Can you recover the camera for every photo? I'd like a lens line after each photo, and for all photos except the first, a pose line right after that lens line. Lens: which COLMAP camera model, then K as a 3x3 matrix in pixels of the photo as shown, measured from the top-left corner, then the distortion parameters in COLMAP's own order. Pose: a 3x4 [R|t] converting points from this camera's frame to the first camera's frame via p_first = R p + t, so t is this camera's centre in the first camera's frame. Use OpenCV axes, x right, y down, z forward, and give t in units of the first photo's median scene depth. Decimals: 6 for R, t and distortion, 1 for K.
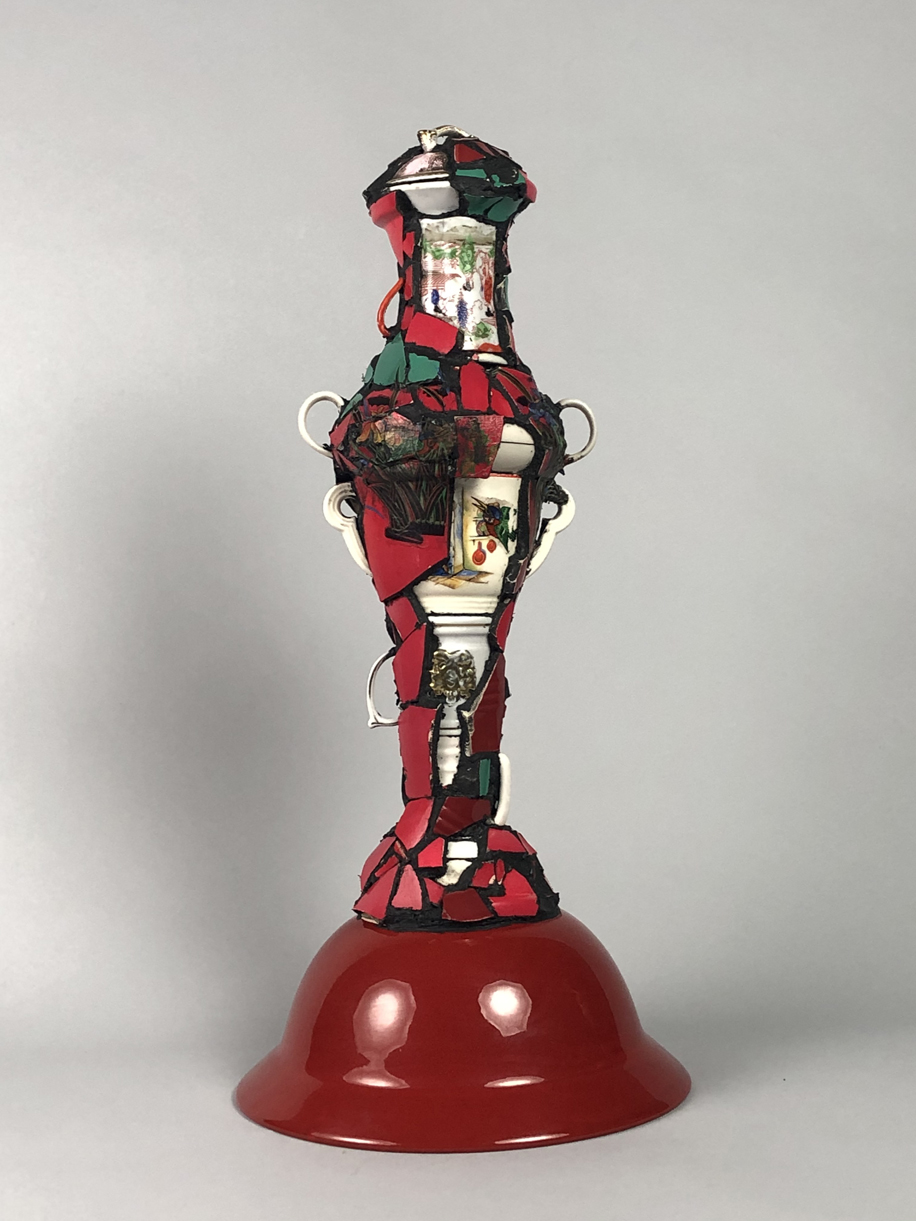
lens RADIAL K [[1974.7, 0, 461.2], [0, 1974.7, 611.8], [0, 0, 1]] dist [0.051752, 0.000000]
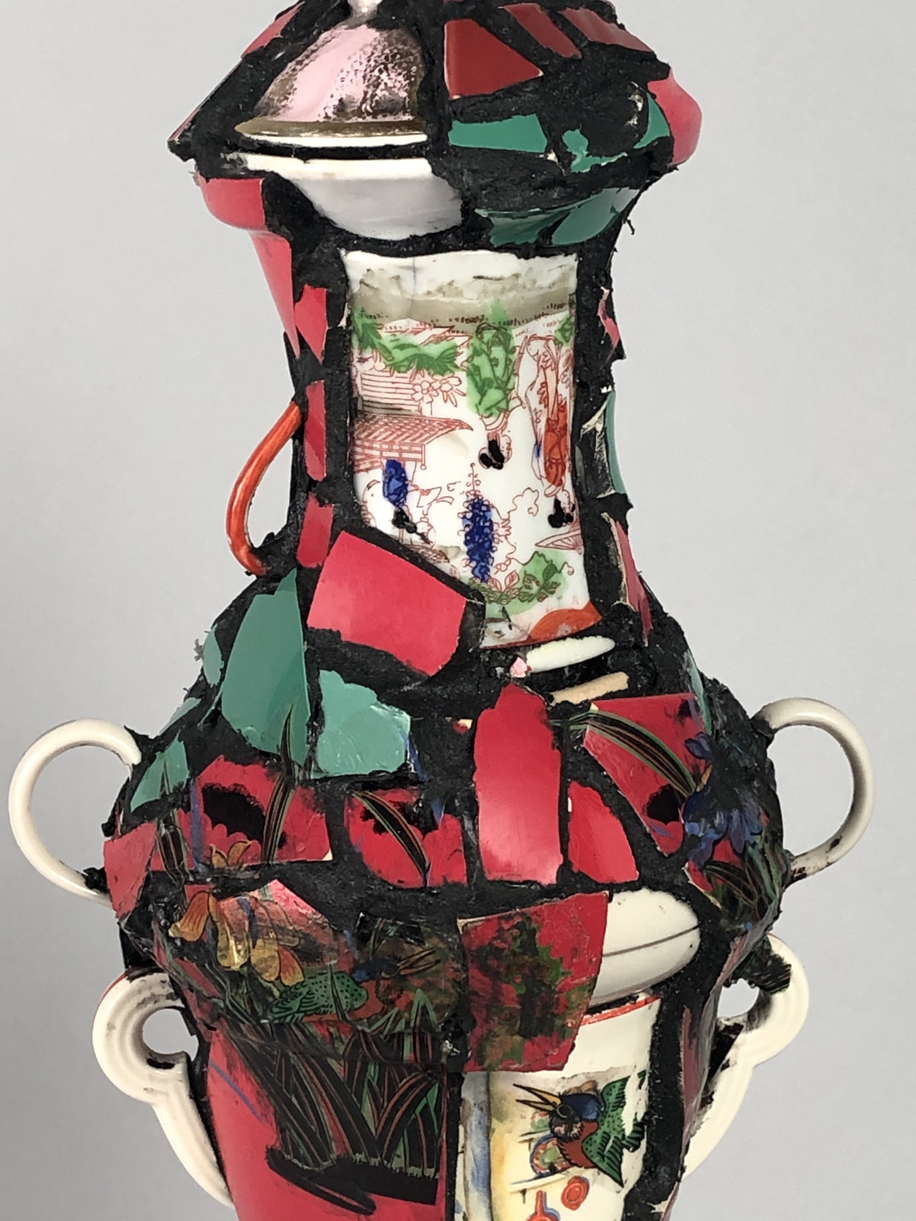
lens RADIAL K [[2899.2, 0, 455.8], [0, 2899.2, 609.2], [0, 0, 1]] dist [0.247932, 0.000000]
pose [[0.999621, -0.014661, -0.023284, 0.007883], [0.019279, 0.976965, 0.212525, -0.242510], [0.019631, -0.212894, 0.976878, 0.523235]]
